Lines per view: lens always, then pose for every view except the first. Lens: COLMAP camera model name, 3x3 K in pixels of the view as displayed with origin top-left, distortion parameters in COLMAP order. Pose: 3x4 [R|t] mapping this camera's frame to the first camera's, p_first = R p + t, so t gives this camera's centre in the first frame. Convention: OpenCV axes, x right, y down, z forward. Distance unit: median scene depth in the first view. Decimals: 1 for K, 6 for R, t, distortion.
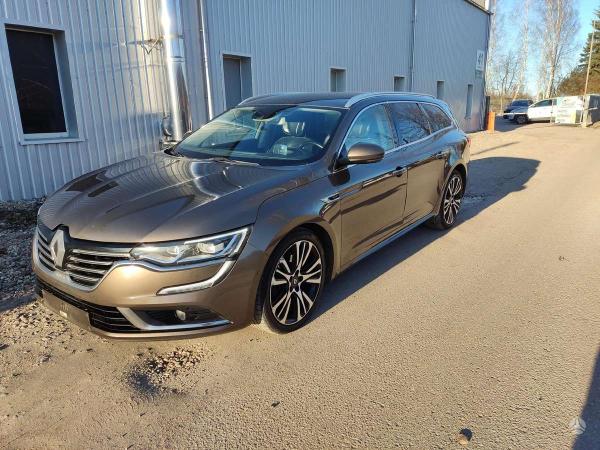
lens RADIAL K [[451.8, 0, 282.5], [0, 451.8, 219.9], [0, 0, 1]] dist [0.010749, -0.005968]
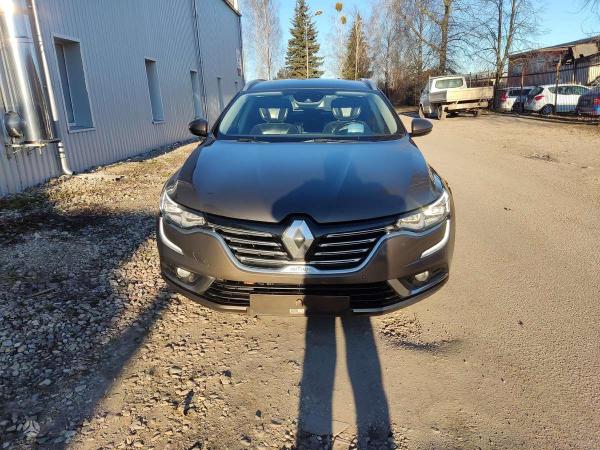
lens RADIAL K [[465.3, 0, 300.0], [0, 465.3, 225.0], [0, 0, 1]] dist [0.042953, -0.080368]
pose [[0.821302, -0.154018, 0.549310, -0.318220], [0.151006, 0.987215, 0.051023, -0.004281], [-0.550146, 0.041044, 0.834059, 0.065714]]
